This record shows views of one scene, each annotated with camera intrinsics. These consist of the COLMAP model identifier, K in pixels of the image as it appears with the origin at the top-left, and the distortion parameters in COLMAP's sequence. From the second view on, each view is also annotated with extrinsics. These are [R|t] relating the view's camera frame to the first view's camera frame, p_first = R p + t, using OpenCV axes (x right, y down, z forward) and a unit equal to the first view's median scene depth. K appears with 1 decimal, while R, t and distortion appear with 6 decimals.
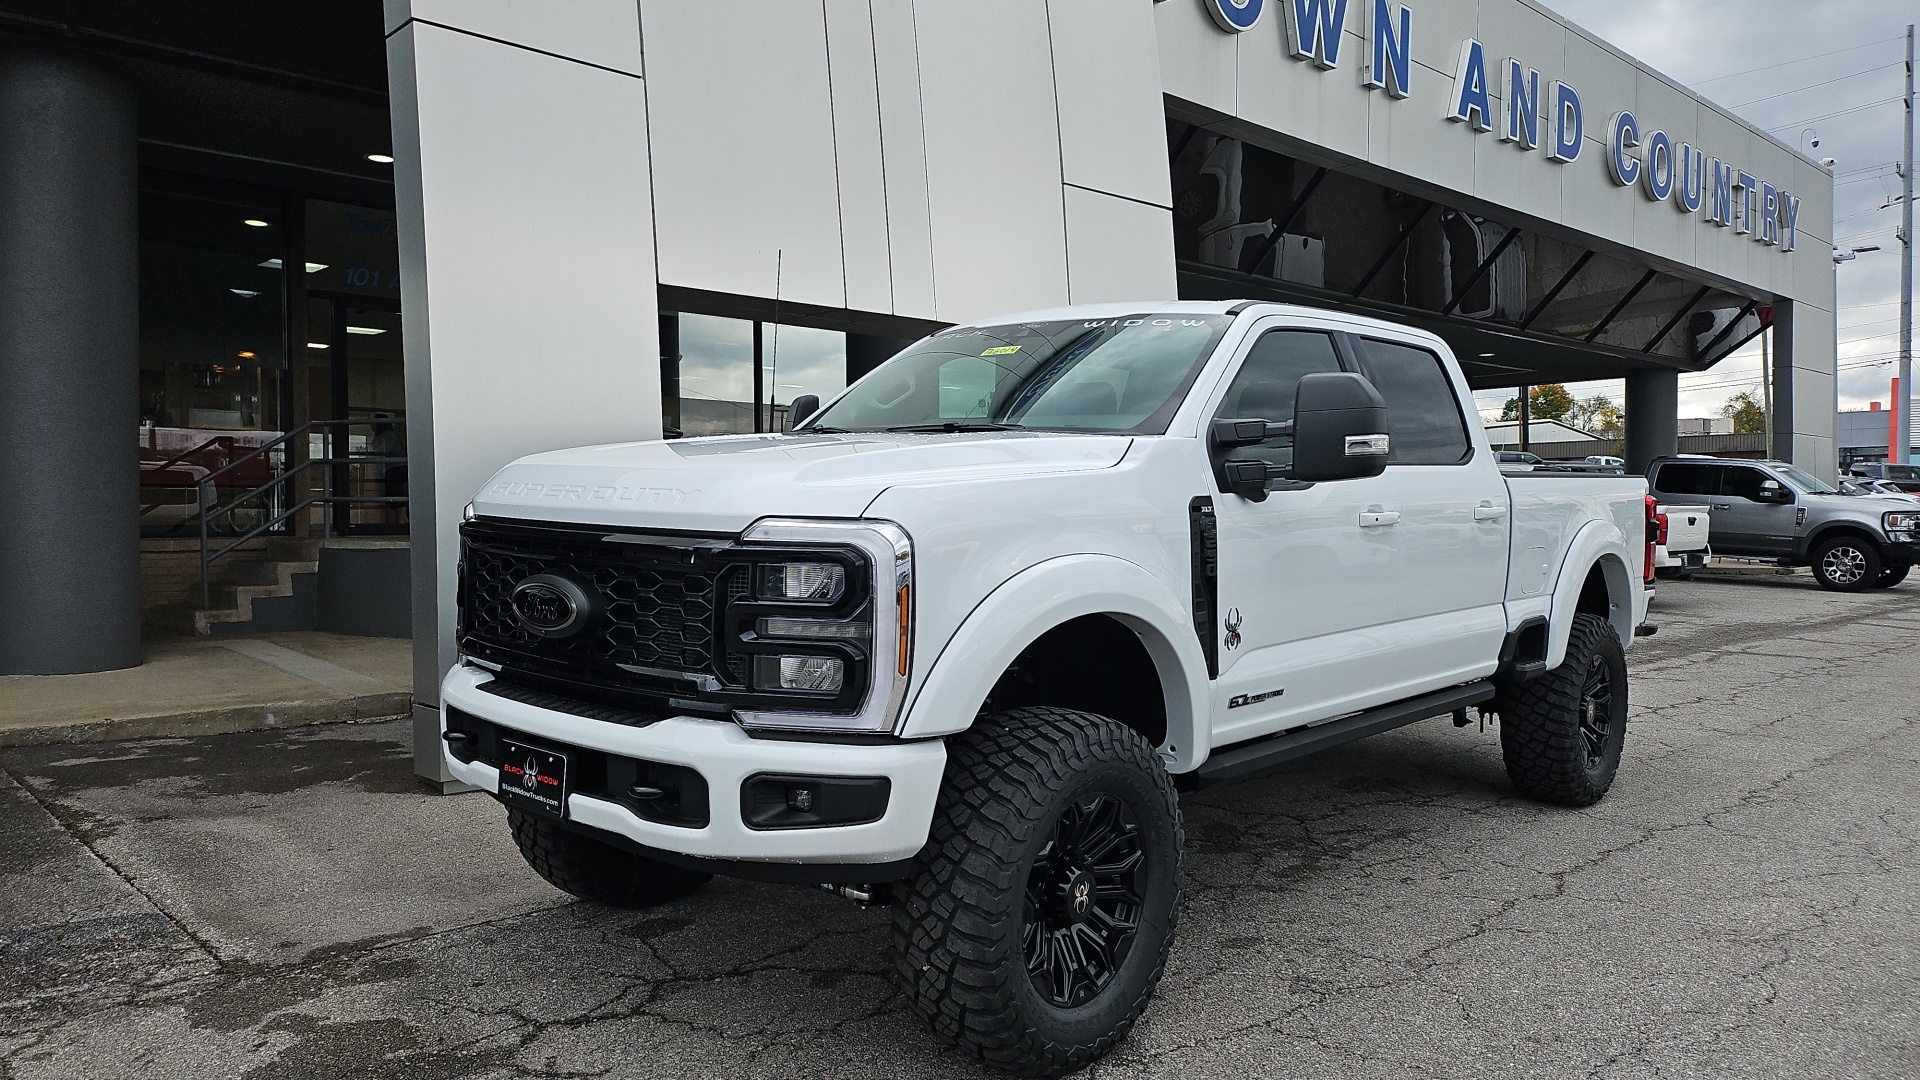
lens RADIAL K [[1342.1, 0, 956.4], [0, 1342.1, 535.1], [0, 0, 1]] dist [0.043209, -0.025666]
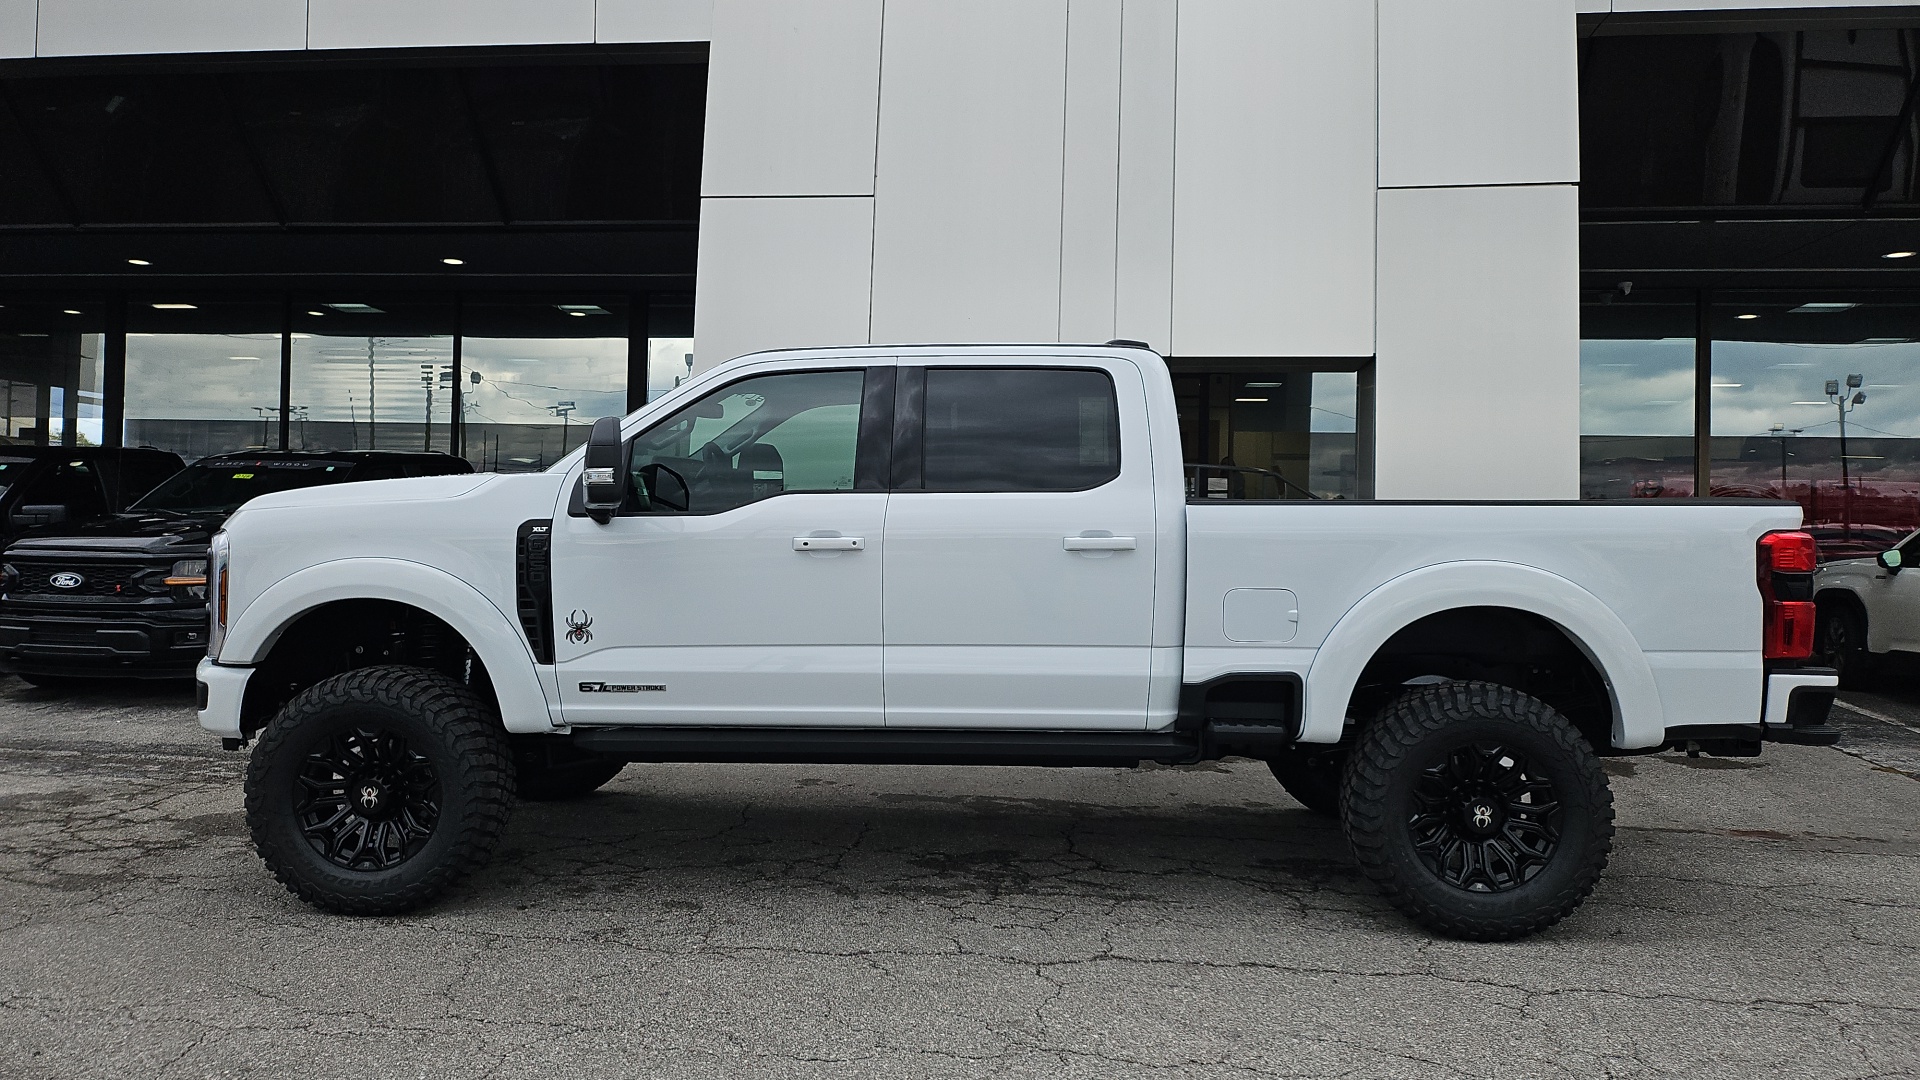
lens RADIAL K [[1342.1, 0, 974.5], [0, 1342.1, 539.6], [0, 0, 1]] dist [0.043209, -0.025666]
pose [[0.640822, 0.010770, -0.767614, 1.107018], [-0.032701, 0.999377, -0.013278, -0.004641], [0.766993, 0.033610, 0.640775, 0.385621]]
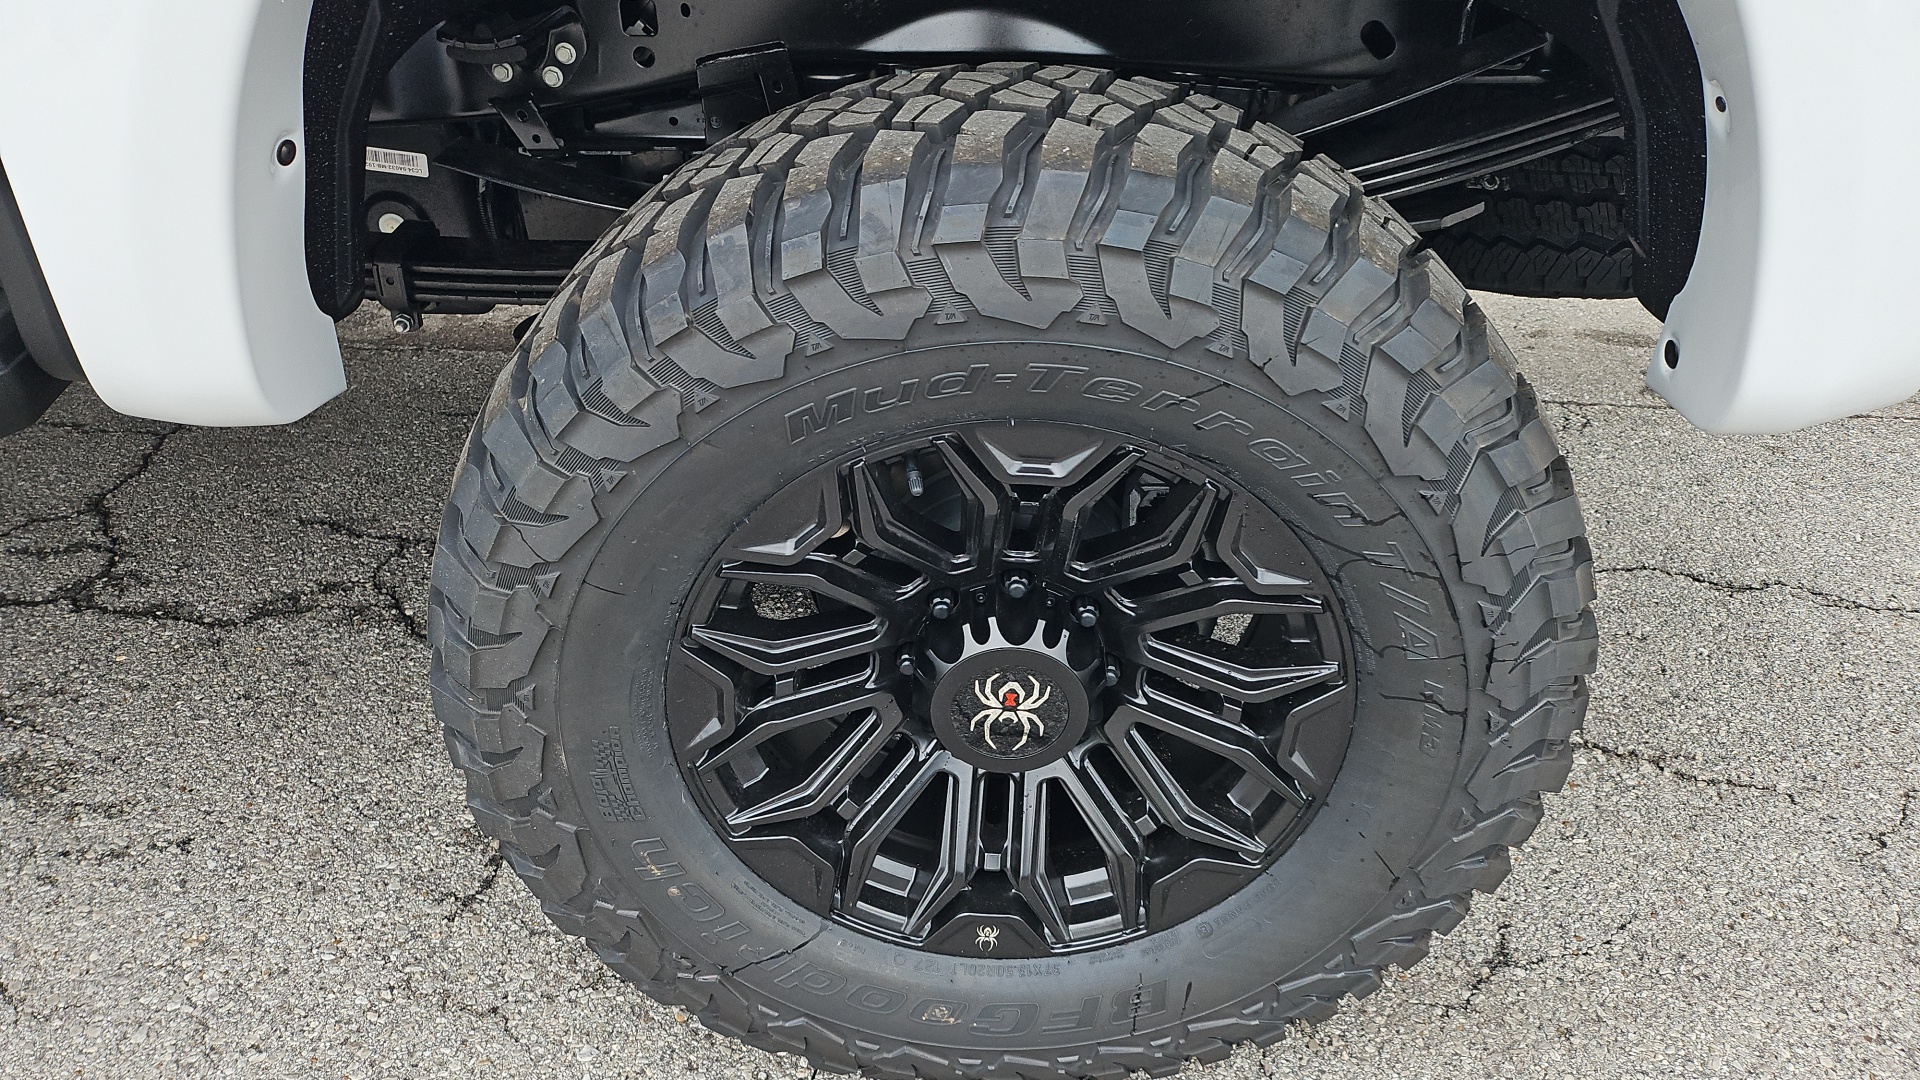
lens RADIAL K [[1342.1, 0, 972.0], [0, 1342.1, 540.3], [0, 0, 1]] dist [0.043209, -0.025666]
pose [[0.676059, 0.390351, -0.624956, 0.723723], [-0.034318, 0.863909, 0.502478, 0.035108], [0.736048, -0.318257, 0.597450, 1.159706]]
